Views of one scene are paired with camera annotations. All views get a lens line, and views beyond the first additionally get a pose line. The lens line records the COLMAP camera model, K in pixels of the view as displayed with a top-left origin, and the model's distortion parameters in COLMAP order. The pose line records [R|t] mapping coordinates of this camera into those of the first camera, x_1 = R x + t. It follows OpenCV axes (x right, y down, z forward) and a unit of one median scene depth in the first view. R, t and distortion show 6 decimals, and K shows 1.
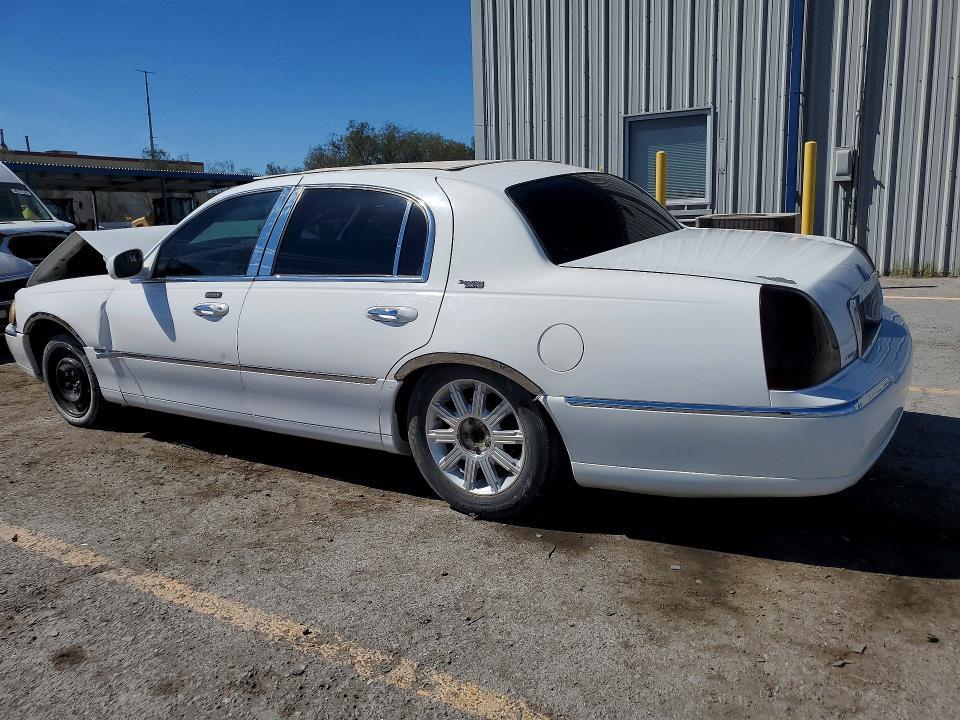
lens RADIAL K [[788.0, 0, 480.0], [0, 788.0, 360.0], [0, 0, 1]] dist [0.025172, -0.002114]
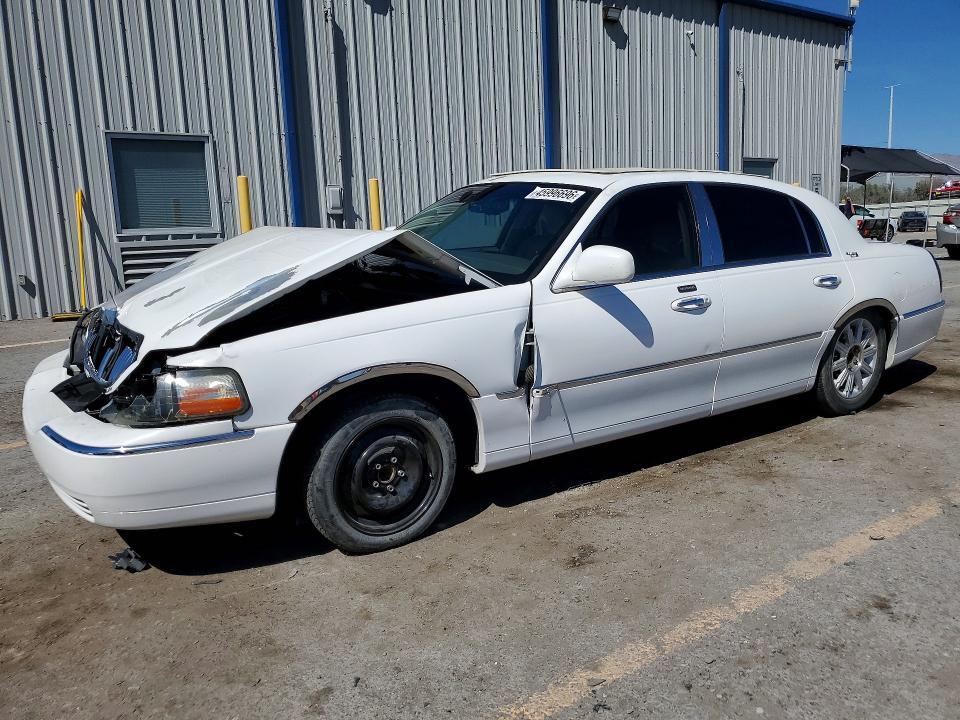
lens RADIAL K [[788.0, 0, 480.0], [0, 788.0, 360.0], [0, 0, 1]] dist [0.025172, -0.002114]
pose [[0.351729, -0.135123, 0.926298, -0.548301], [0.194542, 0.978474, 0.068864, -0.046269], [-0.915664, 0.155983, 0.370445, 0.365590]]
